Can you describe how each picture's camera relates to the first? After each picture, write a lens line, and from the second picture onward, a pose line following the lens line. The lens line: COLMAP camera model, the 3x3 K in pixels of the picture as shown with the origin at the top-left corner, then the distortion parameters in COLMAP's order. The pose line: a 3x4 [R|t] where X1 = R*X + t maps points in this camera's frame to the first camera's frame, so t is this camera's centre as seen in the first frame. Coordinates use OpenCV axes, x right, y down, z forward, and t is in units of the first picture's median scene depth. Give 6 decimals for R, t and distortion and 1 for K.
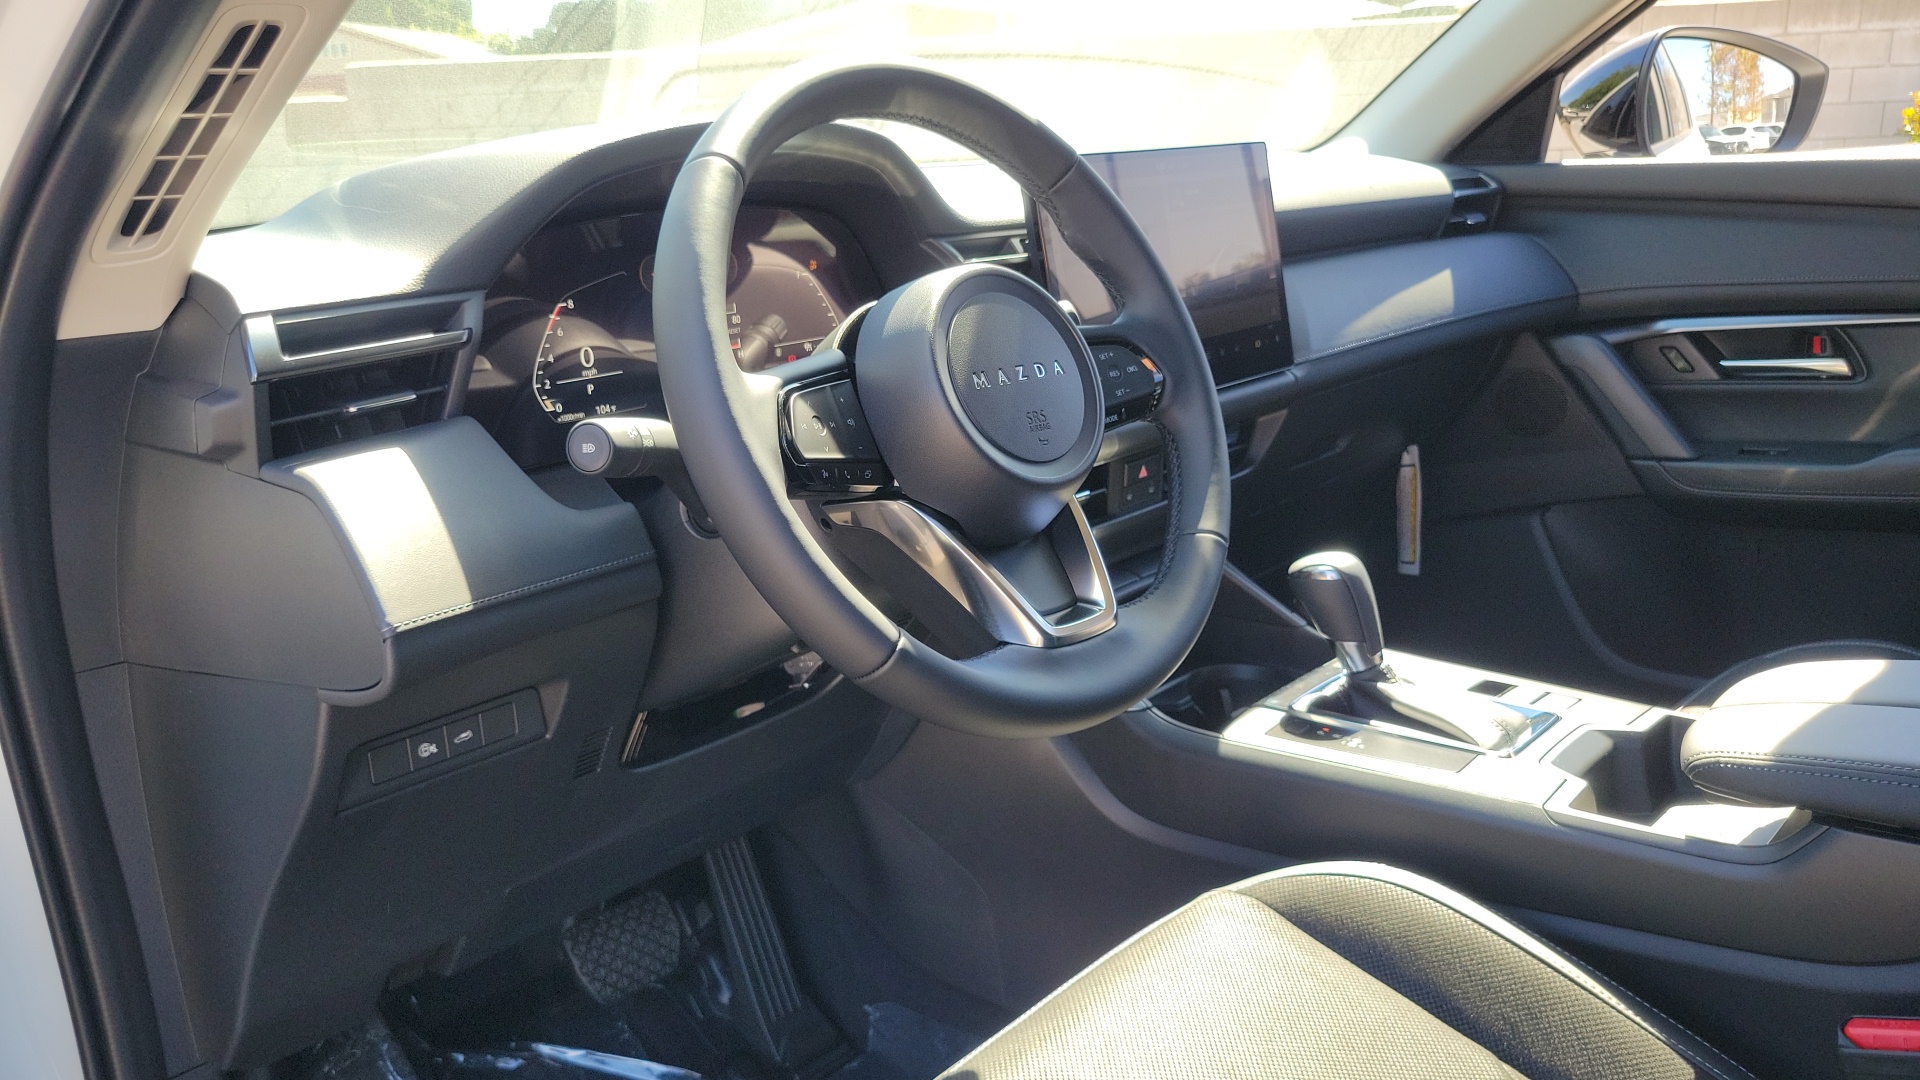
lens RADIAL K [[1451.0, 0, 957.9], [0, 1451.0, 546.6], [0, 0, 1]] dist [0.027246, -0.007176]
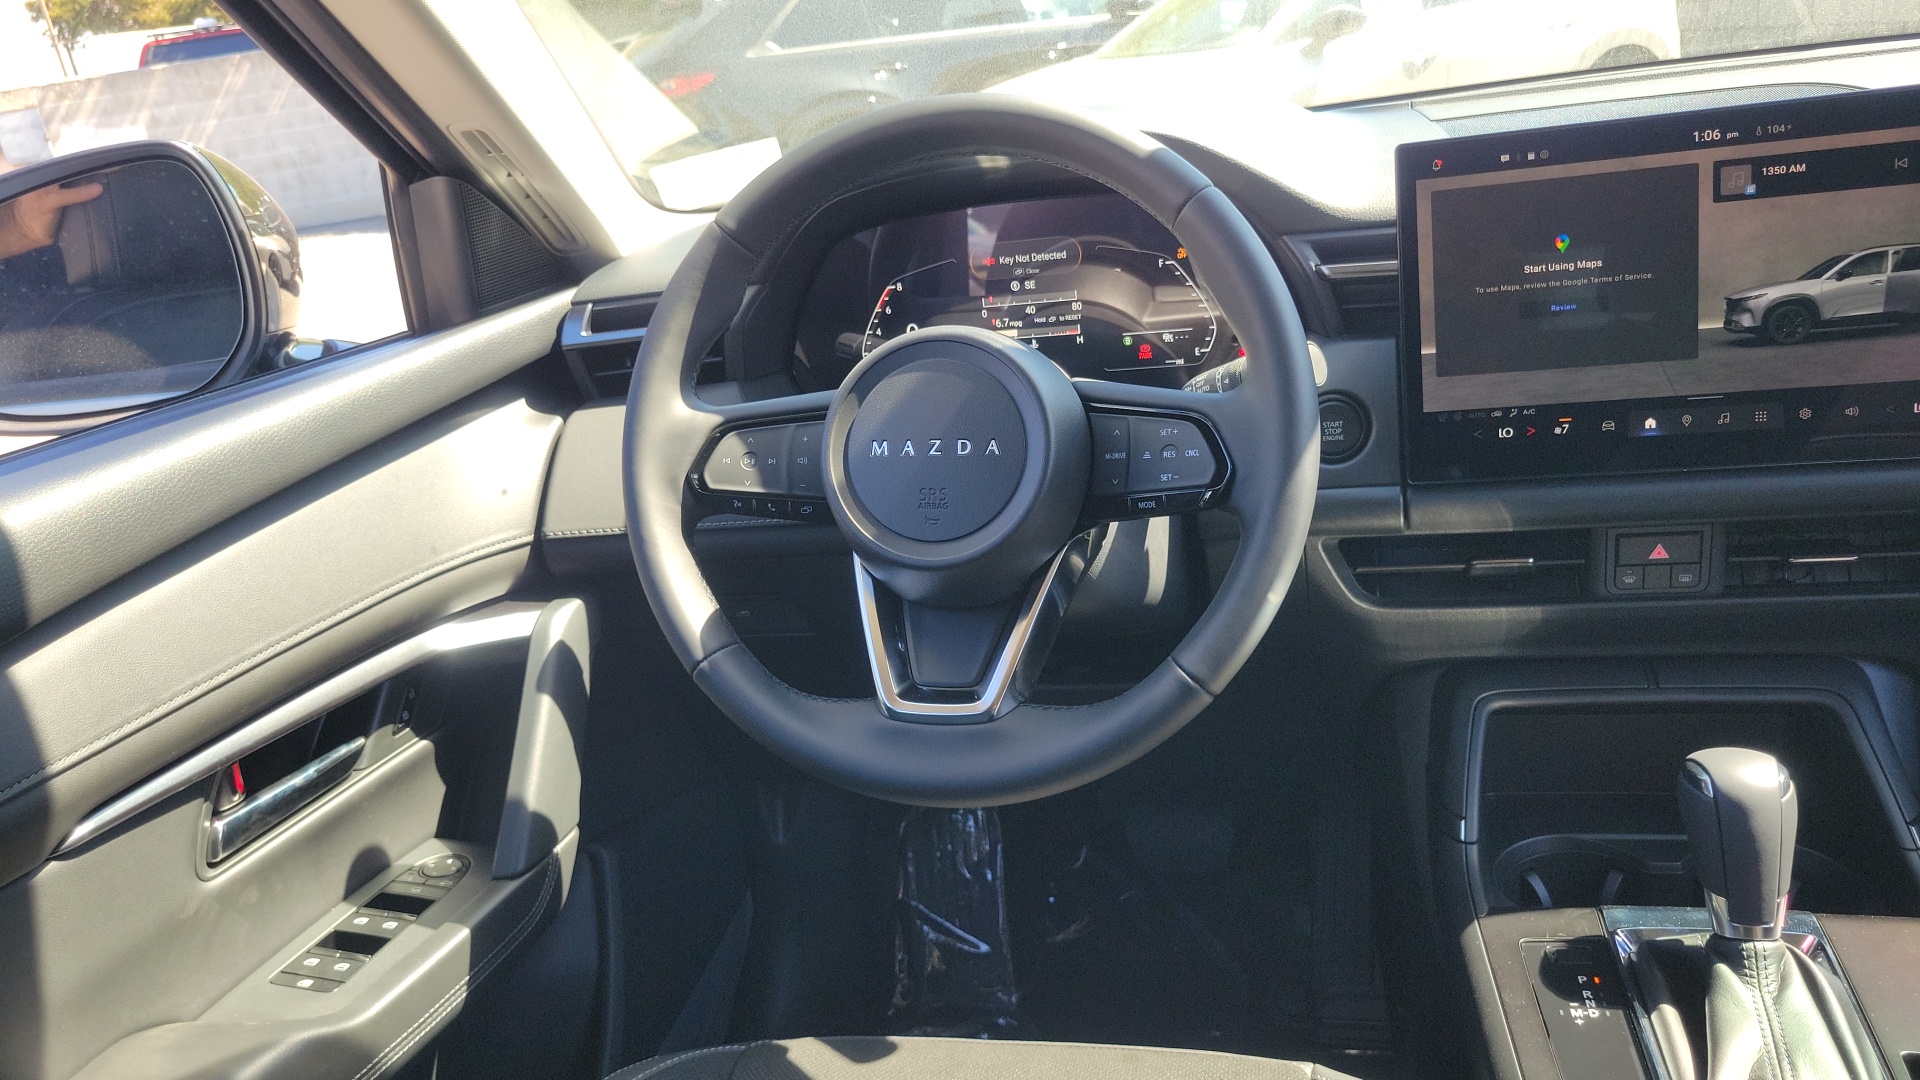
lens RADIAL K [[1451.0, 0, 957.9], [0, 1451.0, 546.6], [0, 0, 1]] dist [0.027246, -0.007176]
pose [[0.496133, 0.297869, -0.815553, 0.757667], [-0.124816, 0.954022, 0.272513, -0.290344], [0.859228, -0.033408, 0.510500, 0.447478]]
